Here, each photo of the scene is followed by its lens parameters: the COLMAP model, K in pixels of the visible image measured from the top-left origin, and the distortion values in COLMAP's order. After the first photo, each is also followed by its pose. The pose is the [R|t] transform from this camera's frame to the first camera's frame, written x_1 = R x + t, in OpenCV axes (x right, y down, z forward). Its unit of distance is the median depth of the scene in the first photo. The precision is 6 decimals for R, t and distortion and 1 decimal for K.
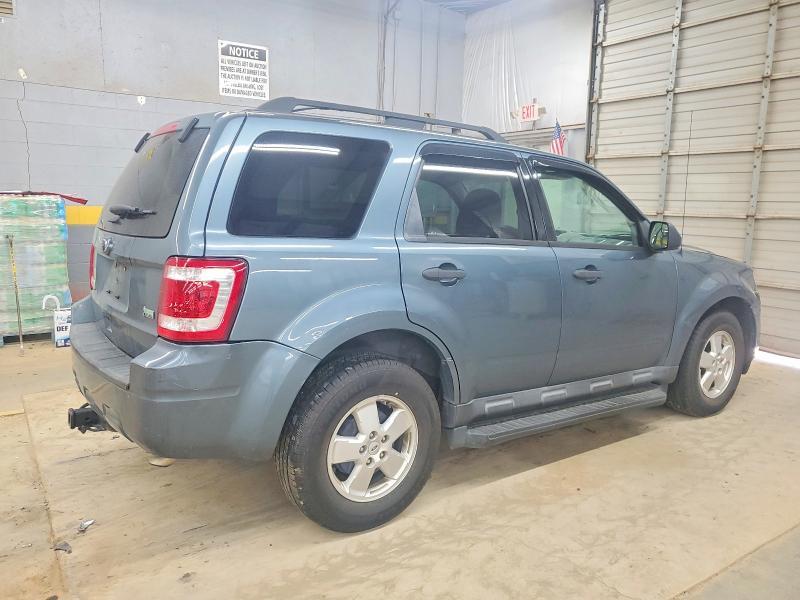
lens RADIAL K [[626.1, 0, 400.0], [0, 626.1, 300.0], [0, 0, 1]] dist [0.023143, 0.001385]
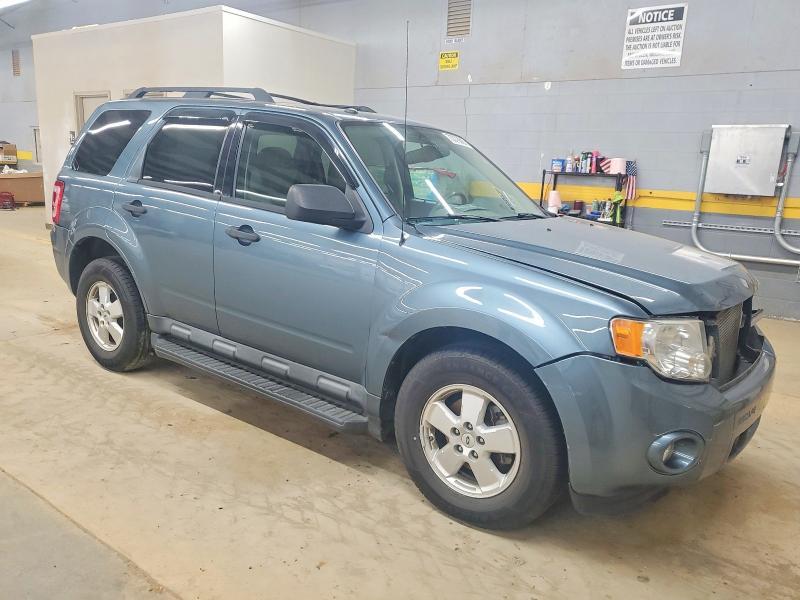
lens RADIAL K [[626.1, 0, 400.0], [0, 626.1, 300.0], [0, 0, 1]] dist [0.023143, 0.001385]
pose [[0.310516, 0.198169, -0.929682, 1.081403], [-0.193672, 0.970702, 0.142226, -0.105861], [0.930629, 0.135890, 0.339799, 0.774728]]
